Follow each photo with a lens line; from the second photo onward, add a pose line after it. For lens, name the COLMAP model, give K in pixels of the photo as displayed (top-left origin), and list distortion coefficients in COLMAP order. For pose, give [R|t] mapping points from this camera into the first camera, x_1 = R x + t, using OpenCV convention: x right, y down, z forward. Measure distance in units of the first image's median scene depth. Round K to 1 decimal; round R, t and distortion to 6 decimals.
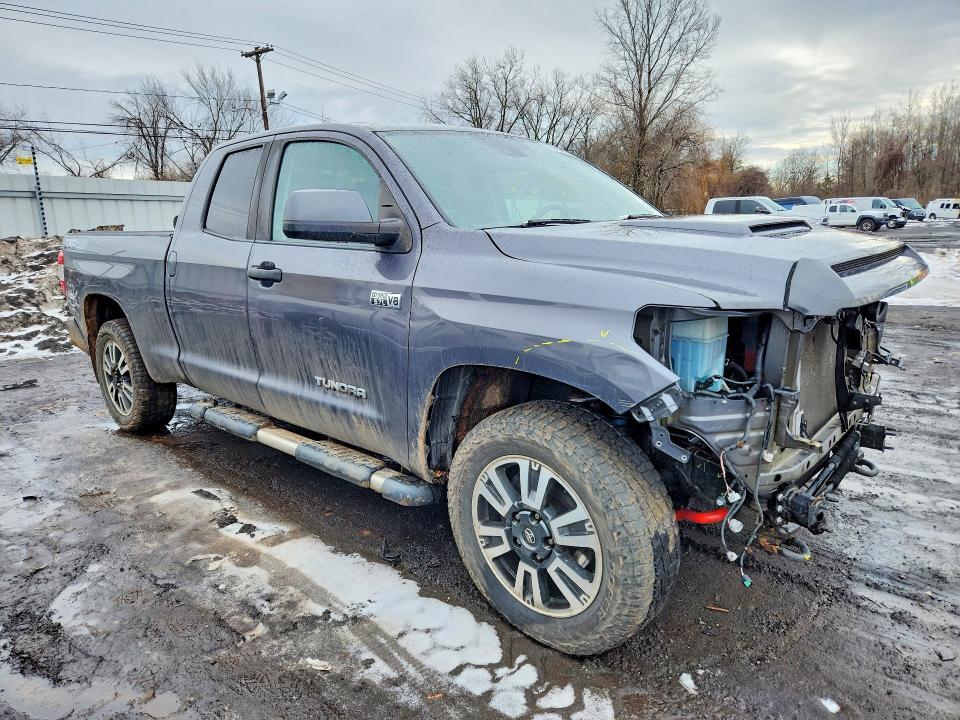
lens RADIAL K [[777.5, 0, 480.0], [0, 777.5, 360.0], [0, 0, 1]] dist [0.033774, -0.009048]
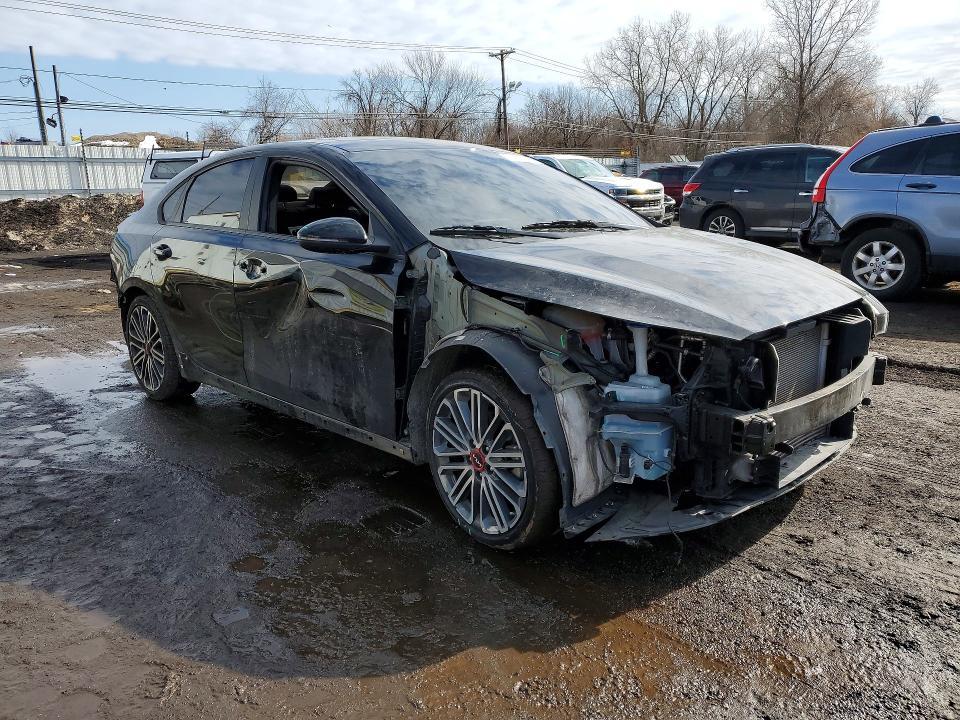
lens RADIAL K [[777.5, 0, 480.0], [0, 777.5, 360.0], [0, 0, 1]] dist [0.033774, -0.009048]
pose [[0.983445, 0.047163, -0.174959, -0.036922], [-0.038701, 0.997925, 0.051464, 0.046122], [0.177024, -0.043840, 0.983230, -0.236850]]
